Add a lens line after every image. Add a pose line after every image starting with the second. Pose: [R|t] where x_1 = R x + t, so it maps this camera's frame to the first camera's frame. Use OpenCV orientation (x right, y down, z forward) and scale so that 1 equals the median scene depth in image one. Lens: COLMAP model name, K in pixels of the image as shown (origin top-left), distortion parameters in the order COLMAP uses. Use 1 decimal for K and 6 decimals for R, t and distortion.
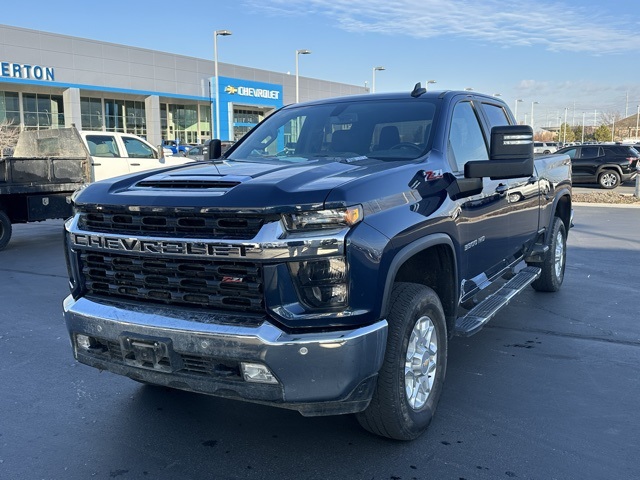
lens RADIAL K [[630.4, 0, 323.6], [0, 630.4, 241.6], [0, 0, 1]] dist [0.177650, -0.342097]
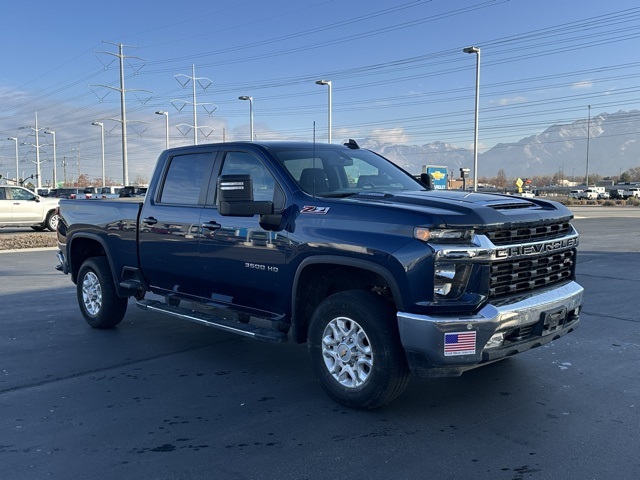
lens RADIAL K [[630.4, 0, 323.6], [0, 630.4, 241.6], [0, 0, 1]] dist [0.177650, -0.342097]
pose [[0.270831, -0.067294, 0.960272, -1.682172], [0.144165, 0.989139, 0.028657, -0.112035], [-0.951771, 0.130676, 0.277591, 1.001354]]
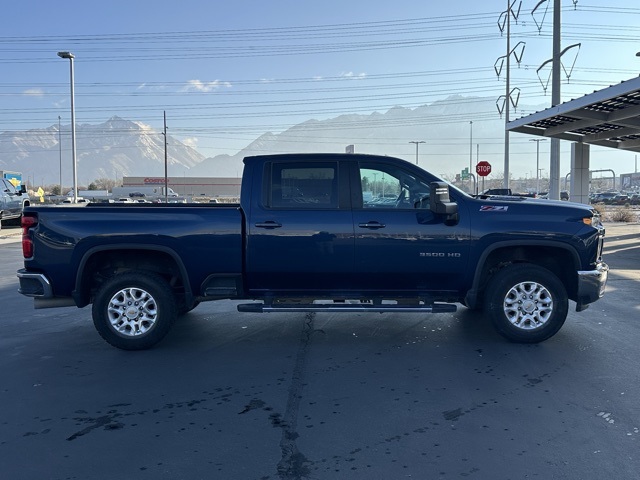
lens RADIAL K [[635.0, 0, 322.5], [0, 635.0, 237.3], [0, 0, 1]] dist [0.146012, -0.286626]
pose [[-0.507904, -0.039715, 0.860498, -1.770652], [0.137306, 0.982433, 0.126386, -0.386540], [-0.850400, 0.182343, -0.493528, 2.889118]]
